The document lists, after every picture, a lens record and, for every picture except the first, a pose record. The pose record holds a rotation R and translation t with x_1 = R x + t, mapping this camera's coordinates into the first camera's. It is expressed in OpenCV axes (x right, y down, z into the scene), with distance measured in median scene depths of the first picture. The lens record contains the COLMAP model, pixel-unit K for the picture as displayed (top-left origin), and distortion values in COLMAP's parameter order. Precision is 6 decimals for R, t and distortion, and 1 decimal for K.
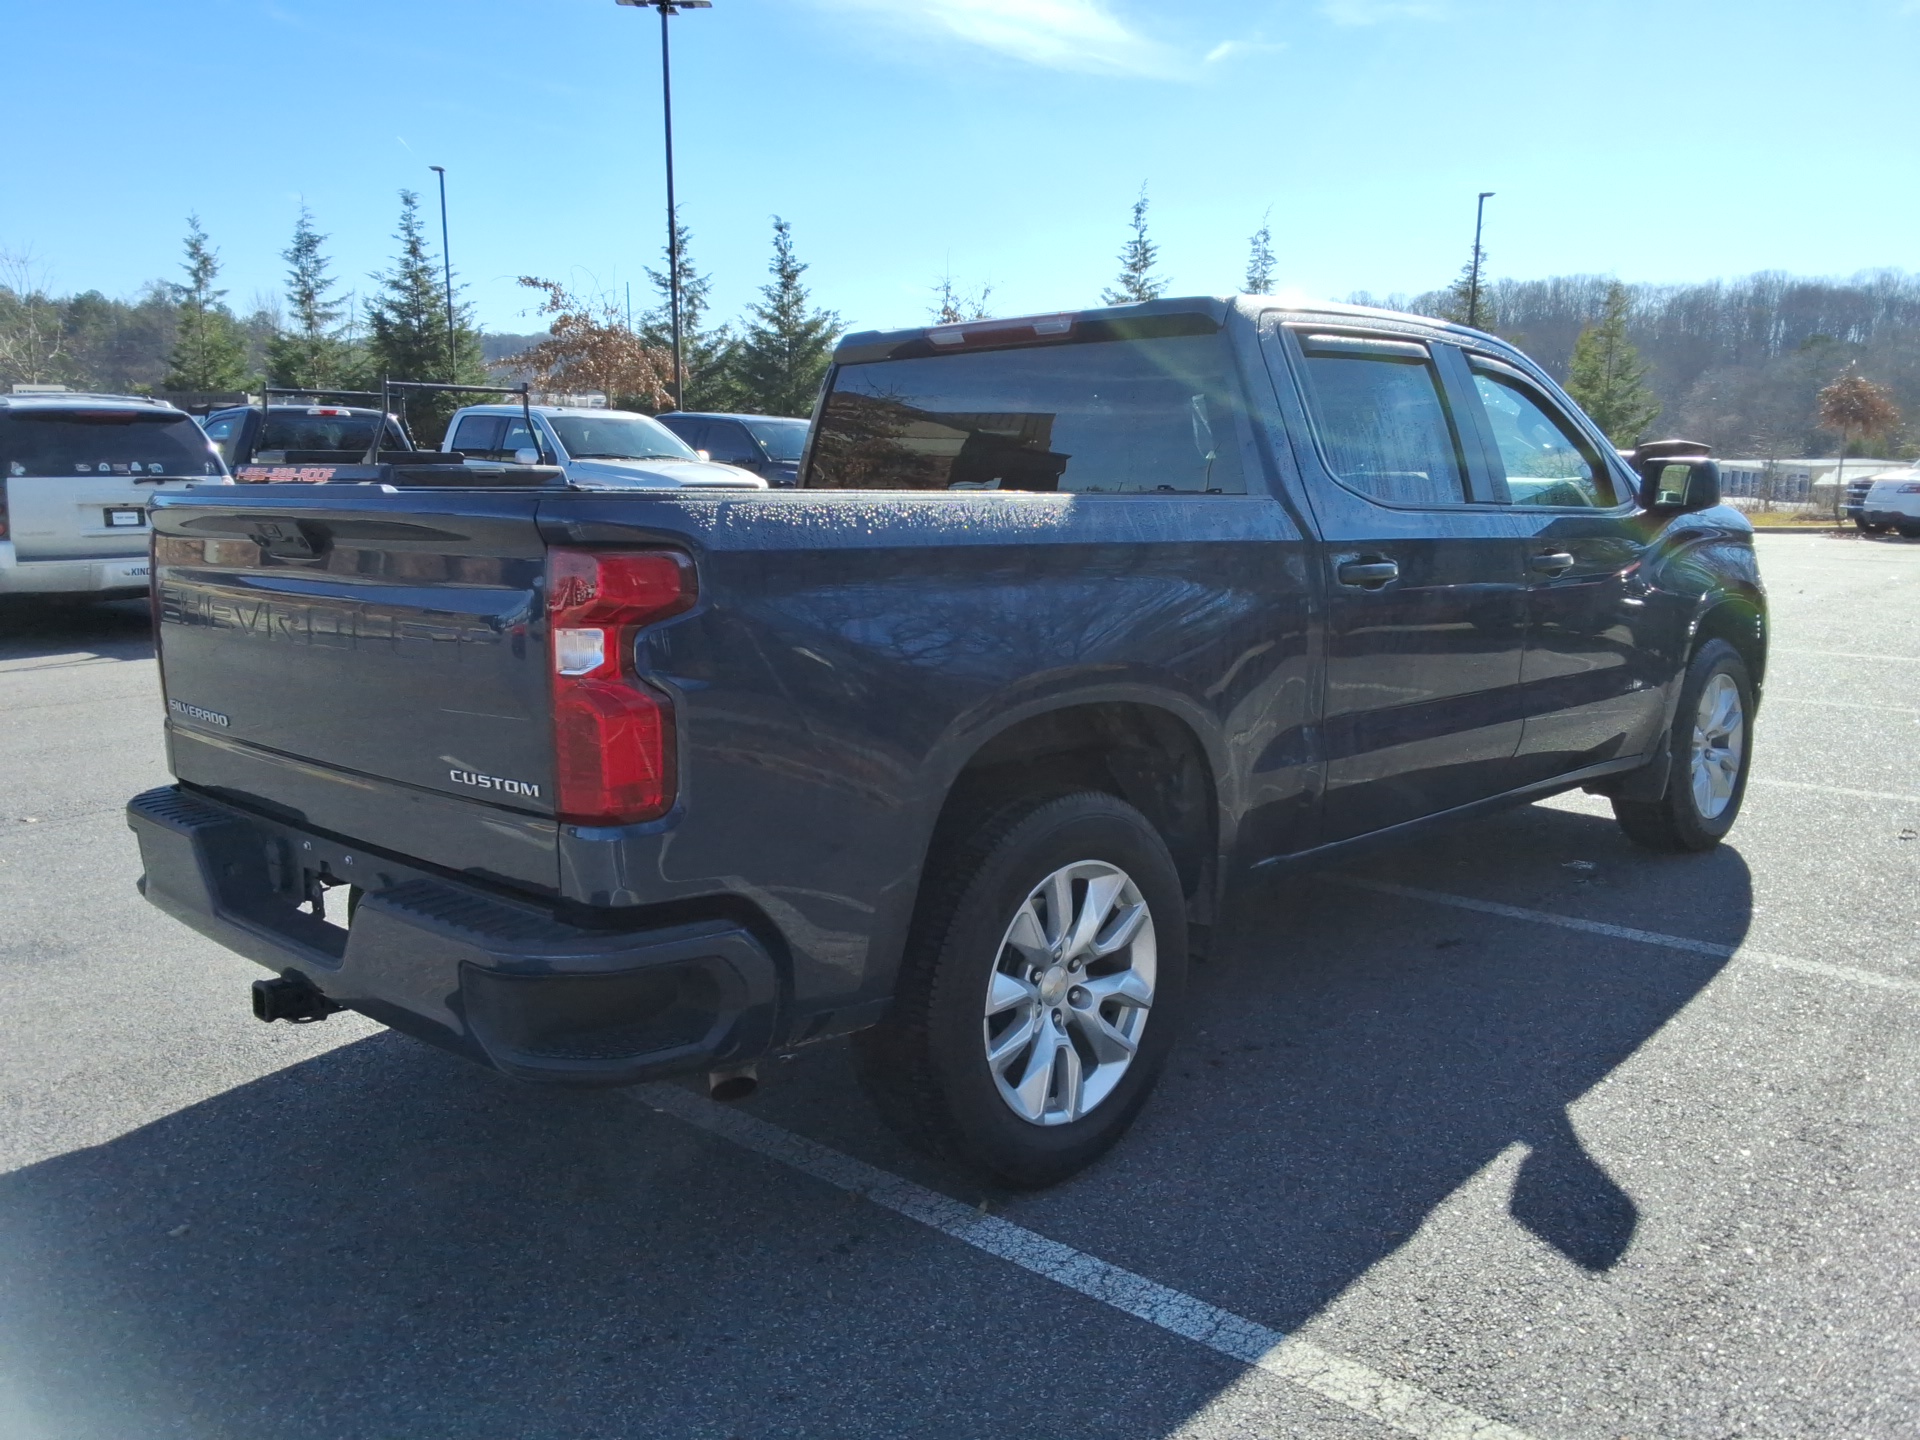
lens RADIAL K [[1538.2, 0, 960.0], [0, 1538.2, 720.0], [0, 0, 1]] dist [0.105729, -0.167145]
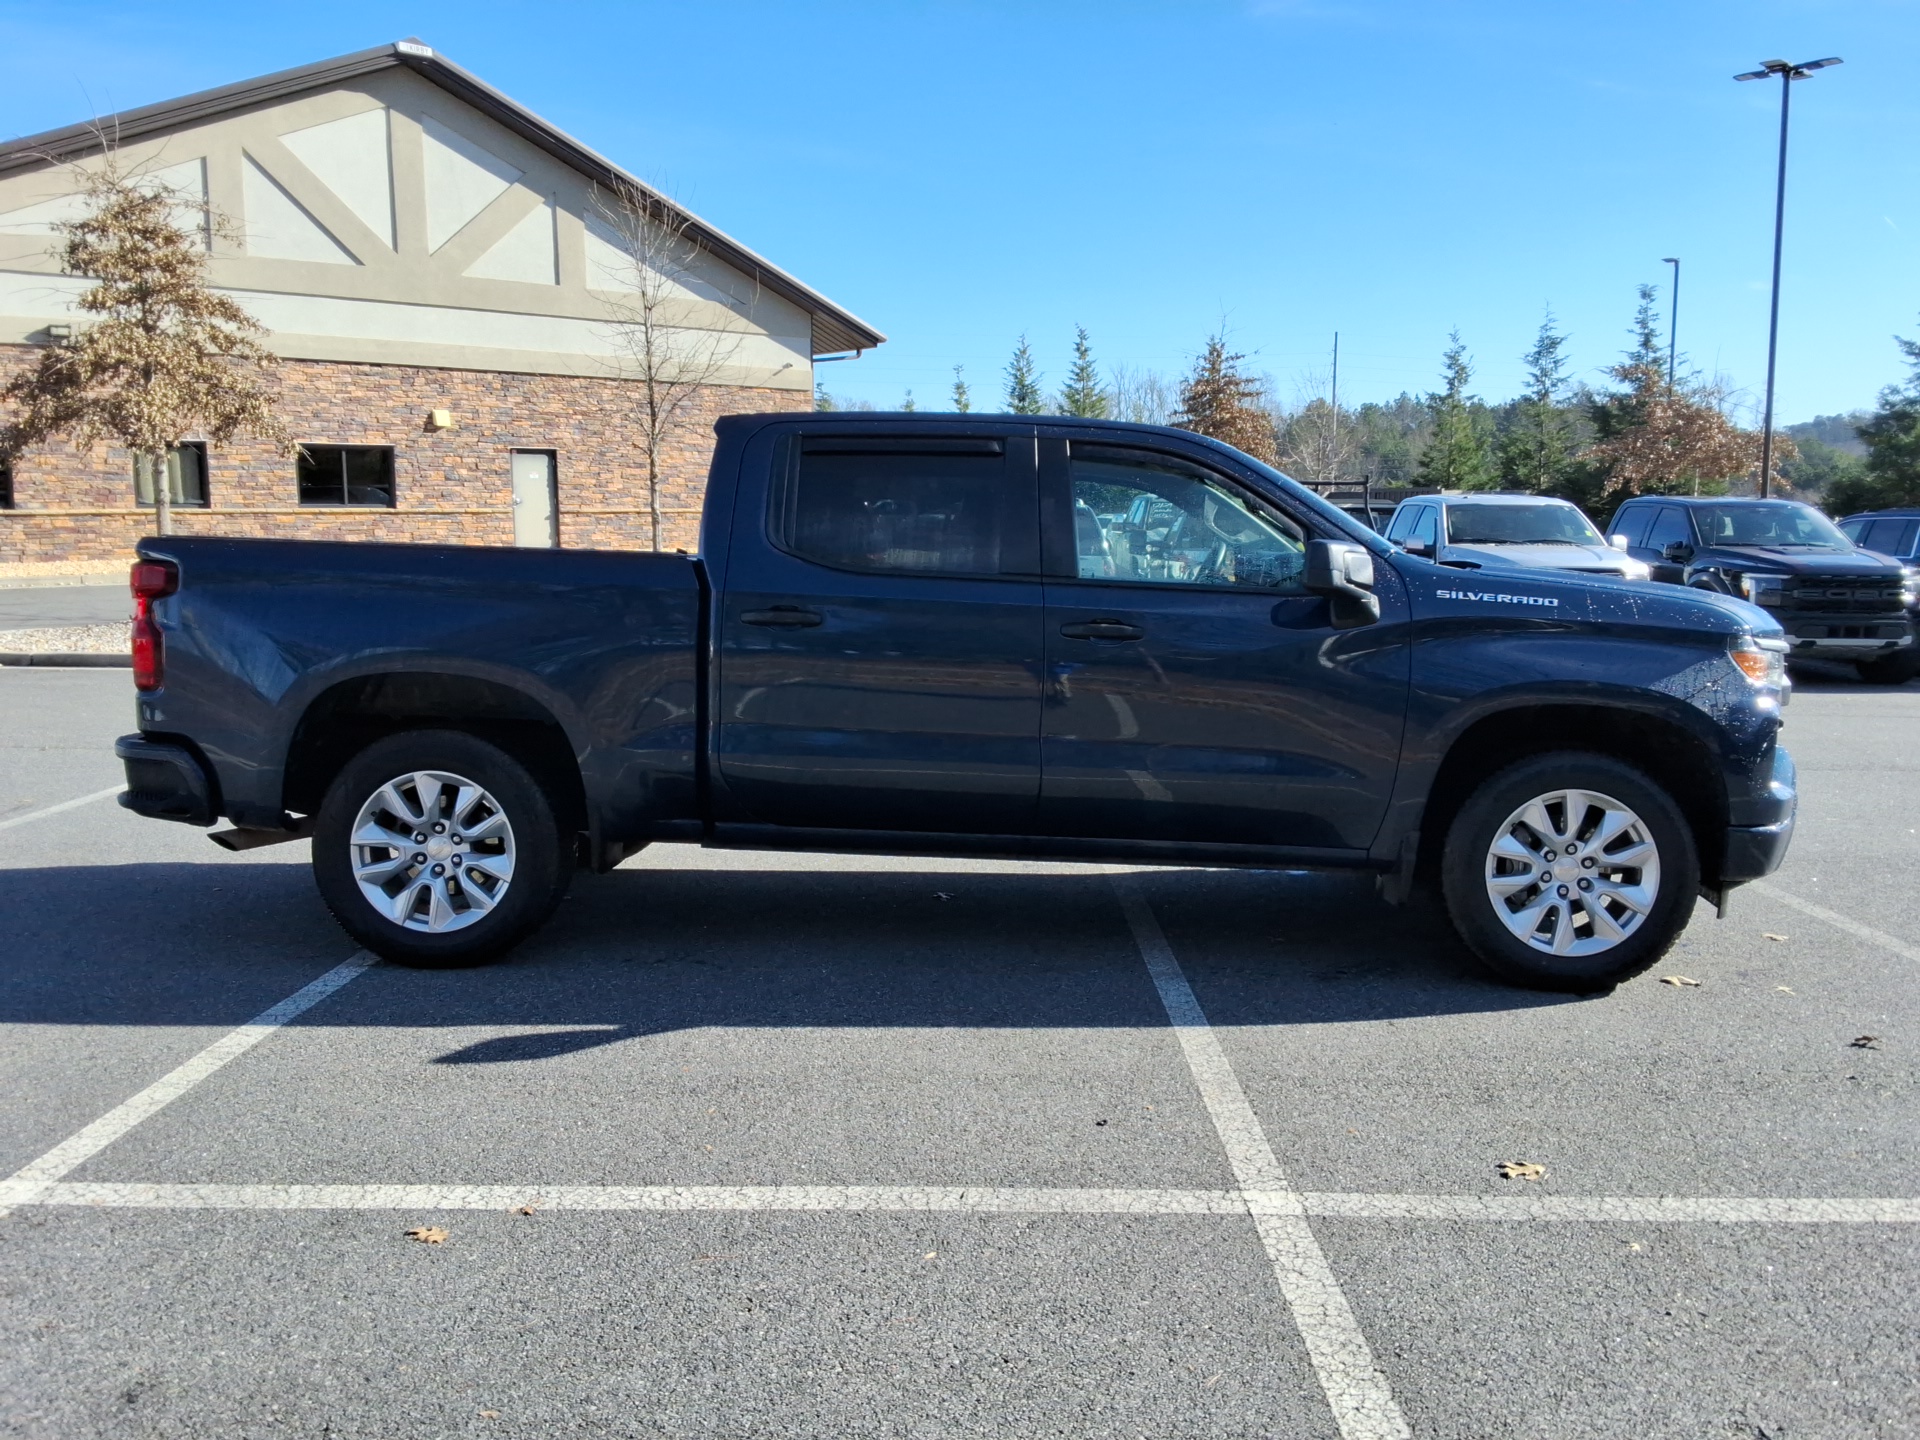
lens RADIAL K [[1538.2, 0, 960.0], [0, 1538.2, 720.0], [0, 0, 1]] dist [0.105729, -0.167145]
pose [[0.655808, 0.093767, -0.749082, 0.139119], [-0.136080, 0.990686, 0.004875, -0.003844], [0.742562, 0.098738, 0.662460, 0.026193]]
